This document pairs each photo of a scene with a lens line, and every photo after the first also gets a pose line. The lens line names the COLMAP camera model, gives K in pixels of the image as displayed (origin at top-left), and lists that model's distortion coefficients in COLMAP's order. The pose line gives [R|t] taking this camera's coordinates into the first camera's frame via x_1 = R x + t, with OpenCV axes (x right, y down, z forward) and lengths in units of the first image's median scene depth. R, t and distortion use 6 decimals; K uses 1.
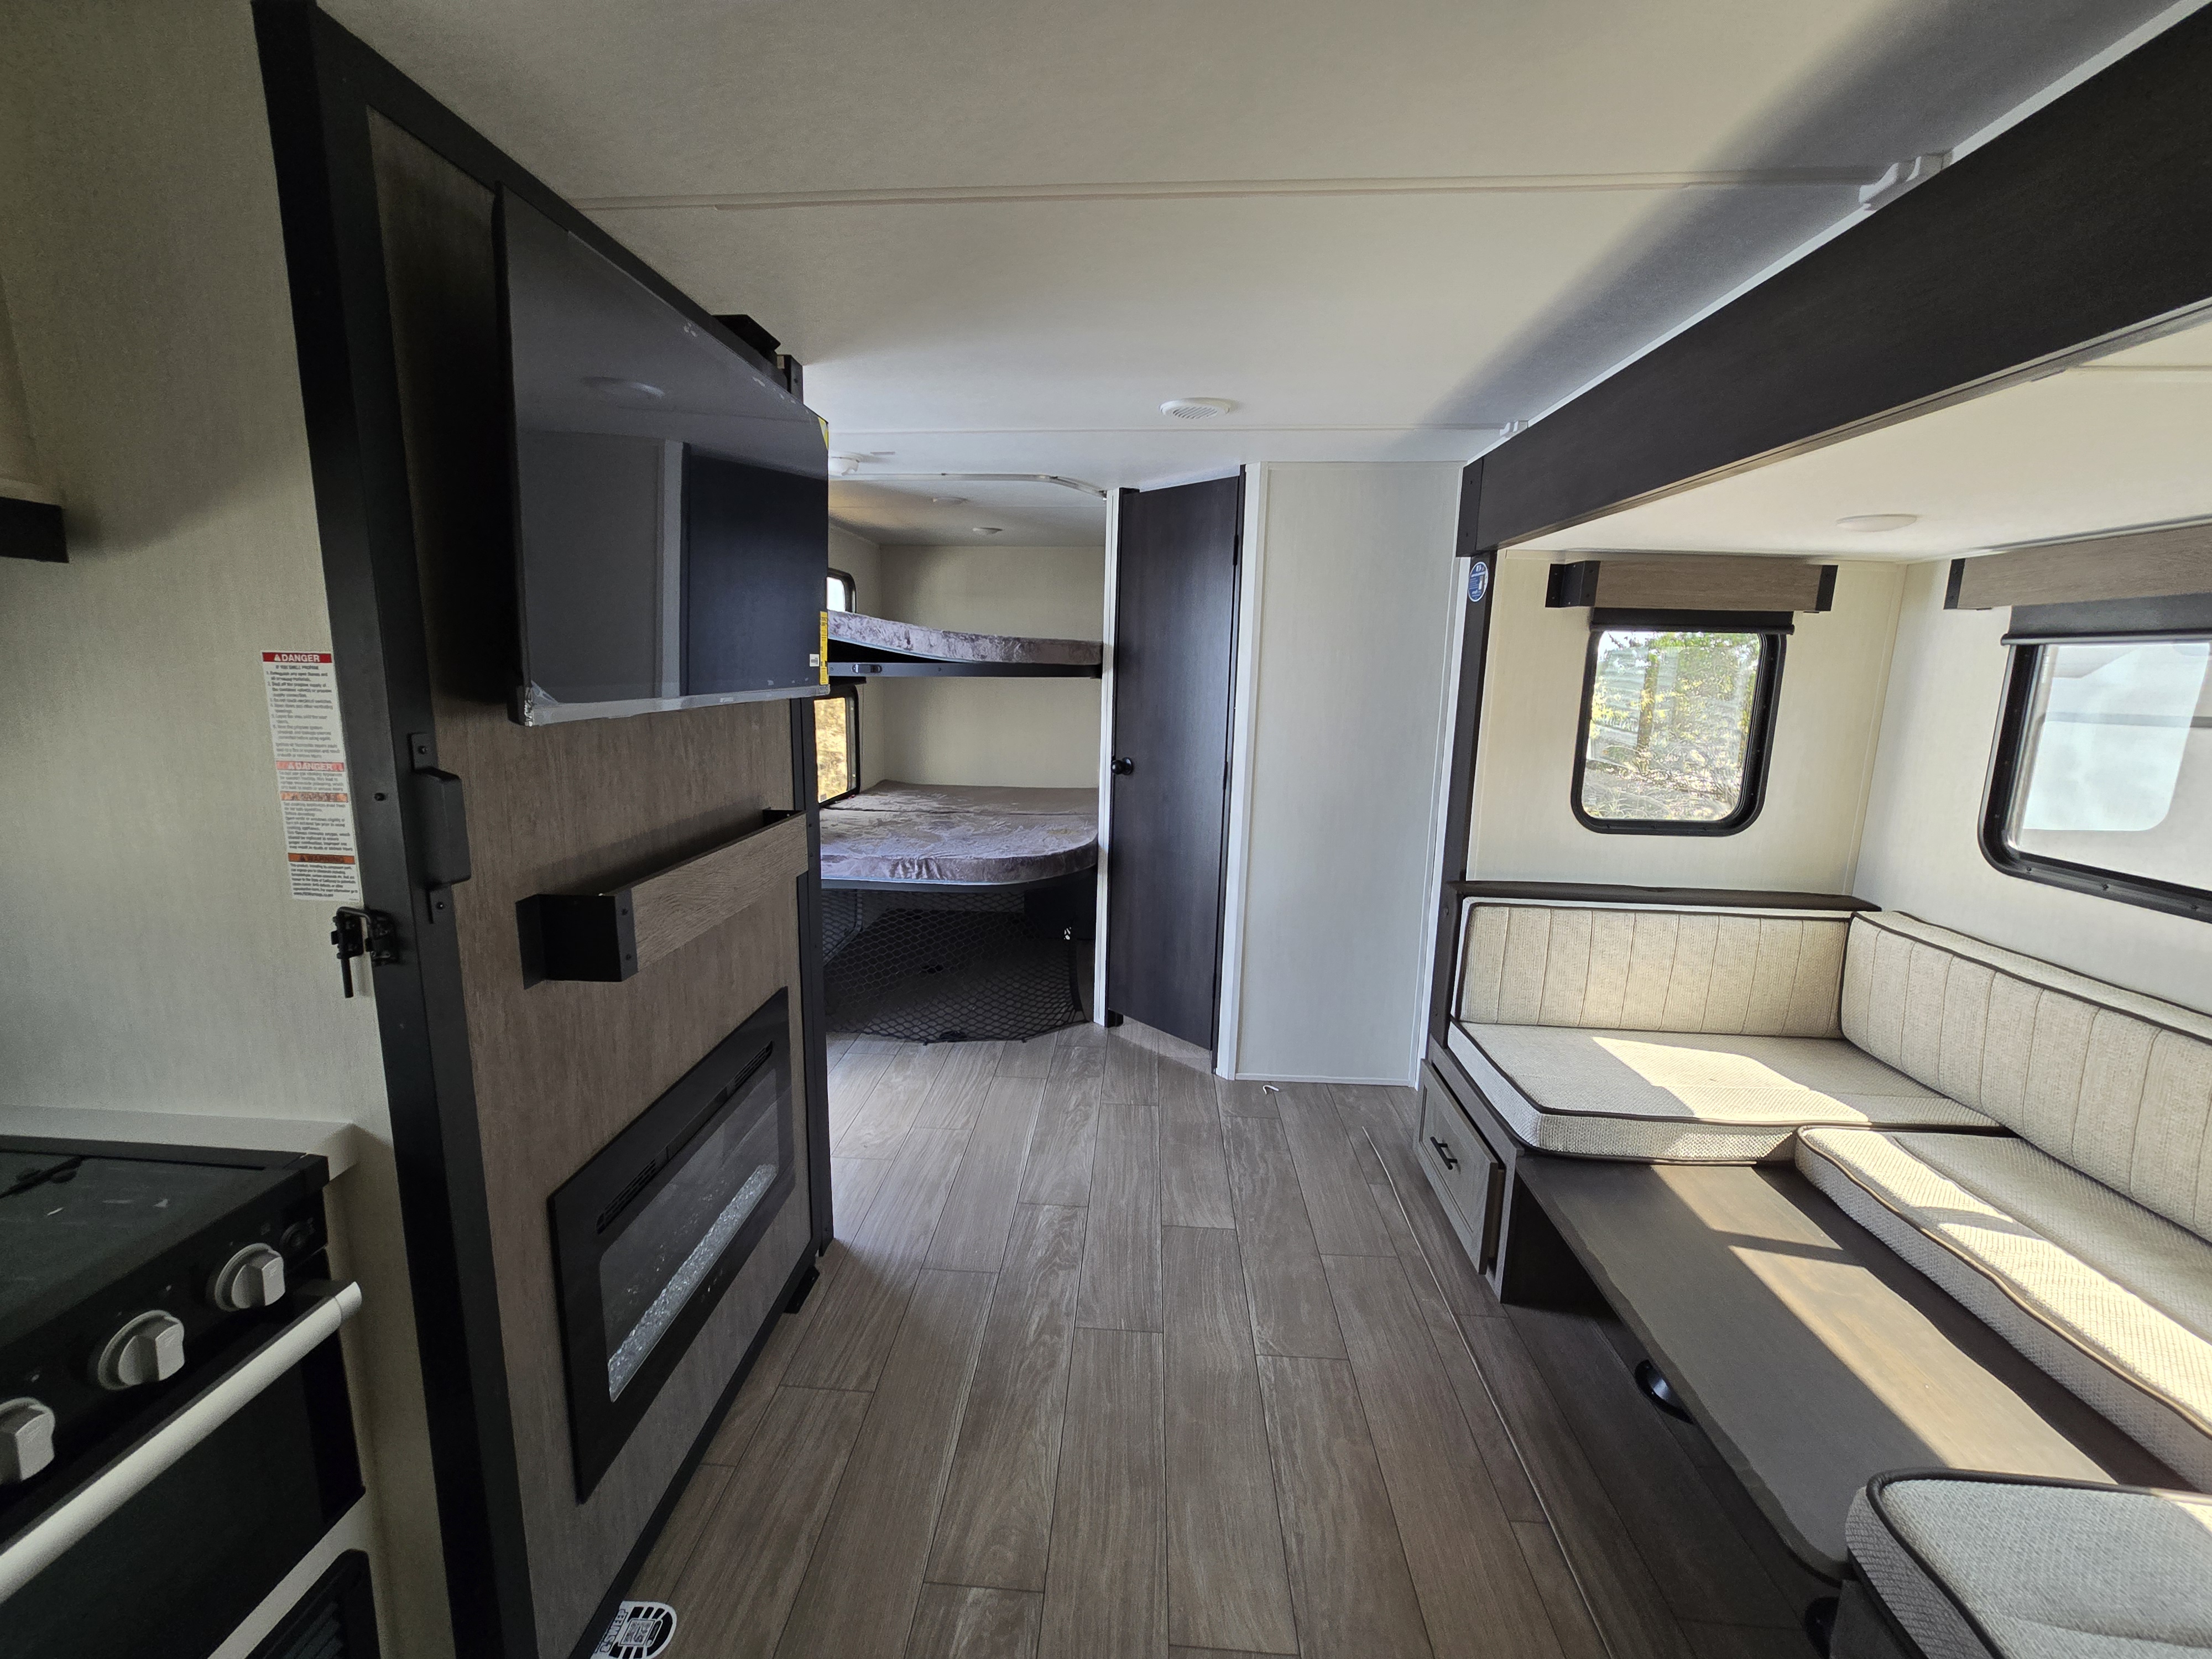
lens RADIAL K [[917.0, 0, 1076.3], [0, 917.0, 829.6], [0, 0, 1]] dist [-0.007985, 0.003335]
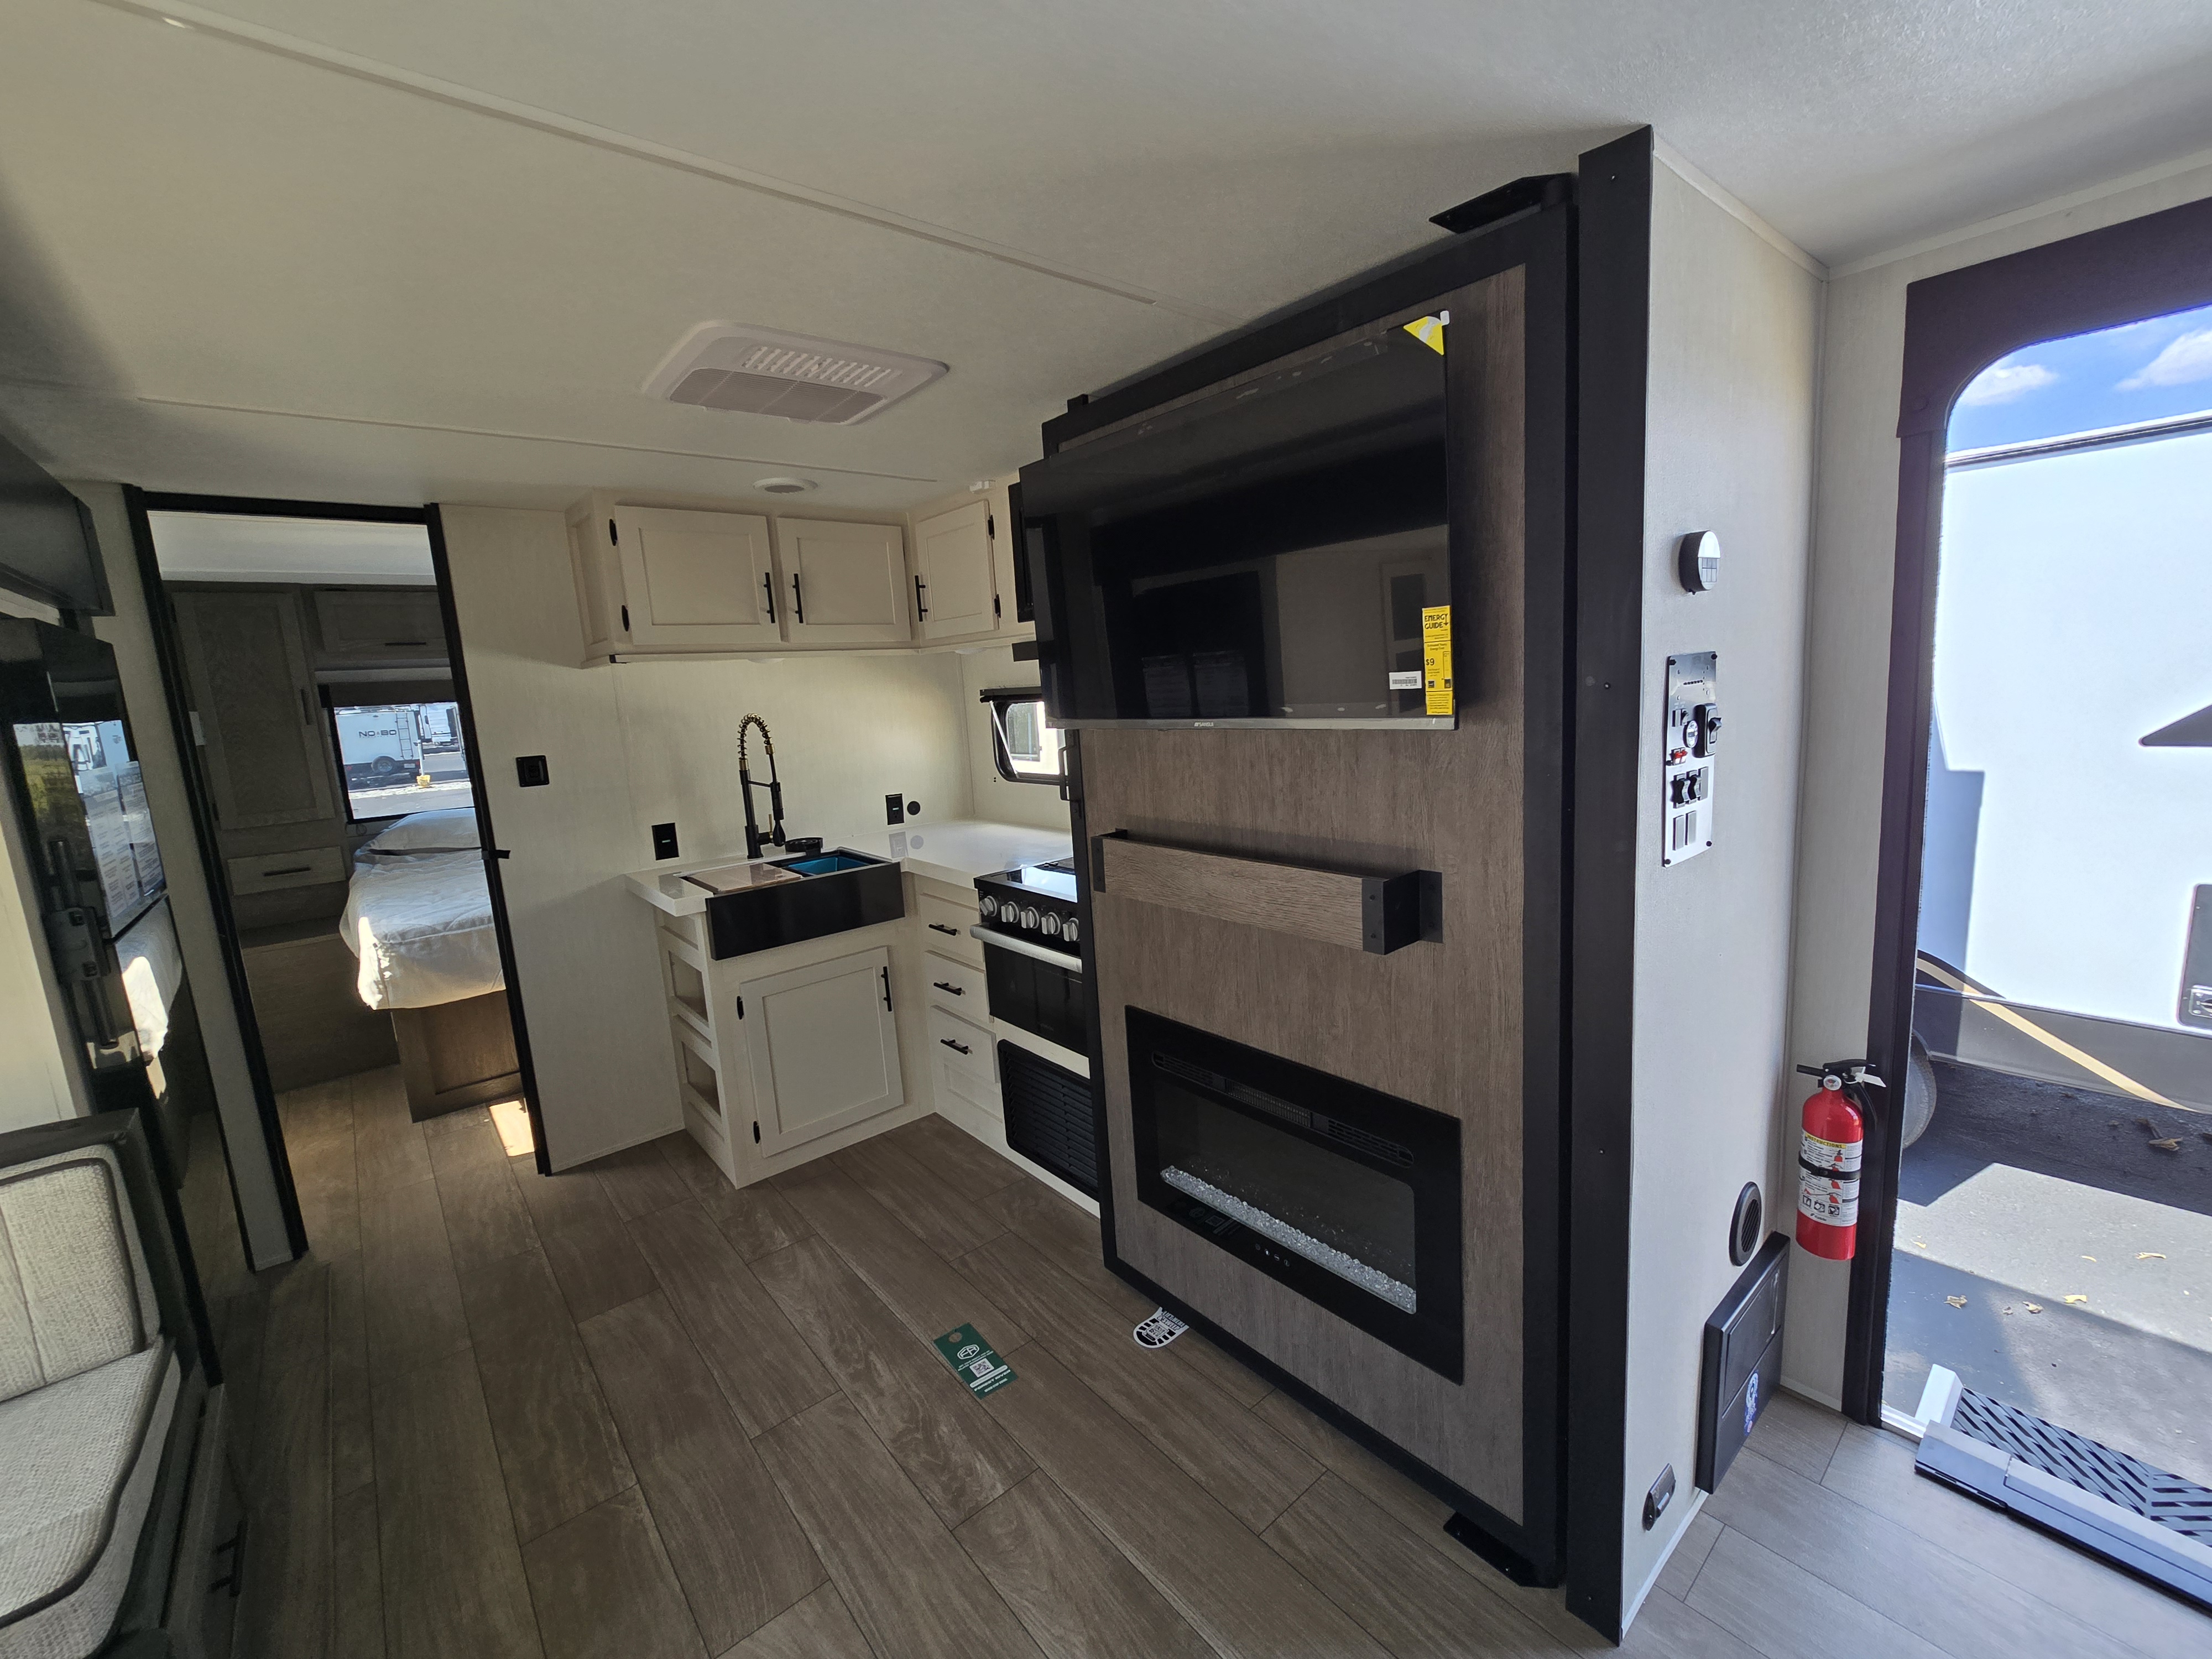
lens RADIAL K [[917.0, 0, 1117.1], [0, 917.0, 816.7], [0, 0, 1]] dist [-0.007985, 0.003335]
pose [[-0.705700, 0.137381, -0.695064, 0.285926], [-0.076542, 0.960497, 0.267558, -0.192709], [0.704364, 0.242018, -0.667307, 1.001687]]
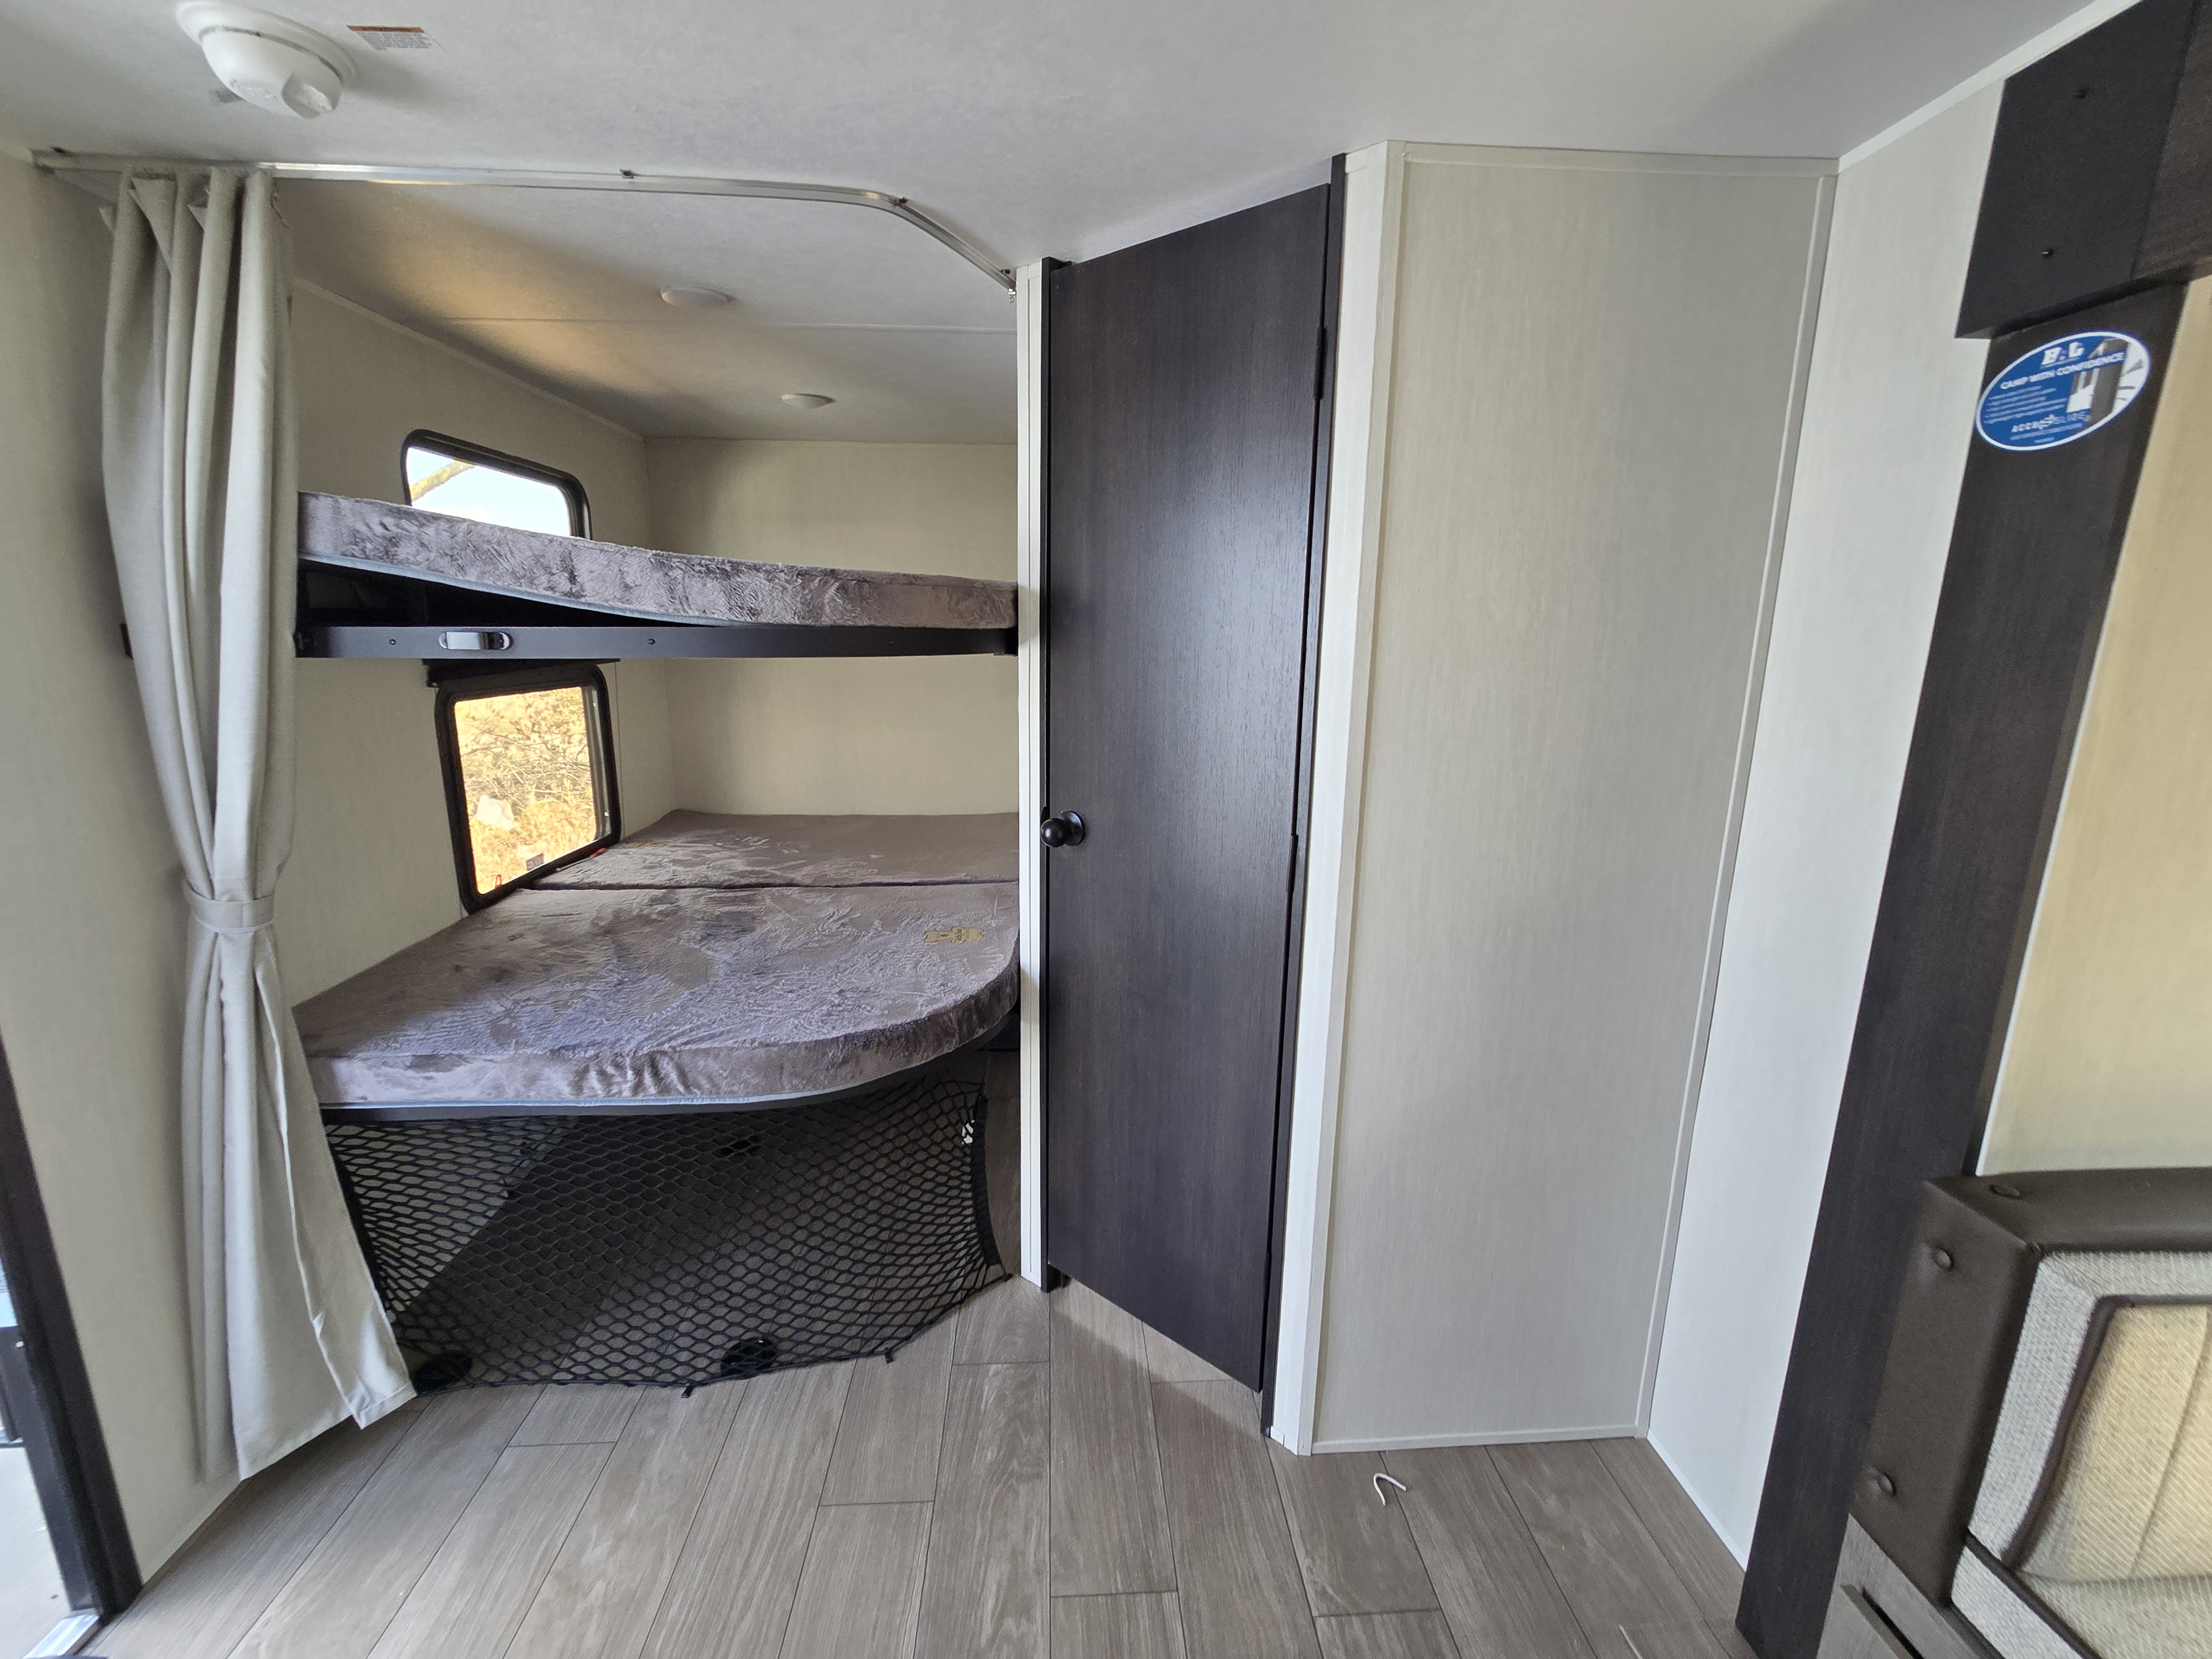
lens RADIAL K [[917.0, 0, 1105.6], [0, 917.0, 821.9], [0, 0, 1]] dist [-0.007985, 0.003335]
pose [[0.990405, -0.034513, 0.133816, 0.007209], [0.030285, 0.998979, 0.033508, -0.127018], [-0.134836, -0.029134, 0.990440, 0.704758]]
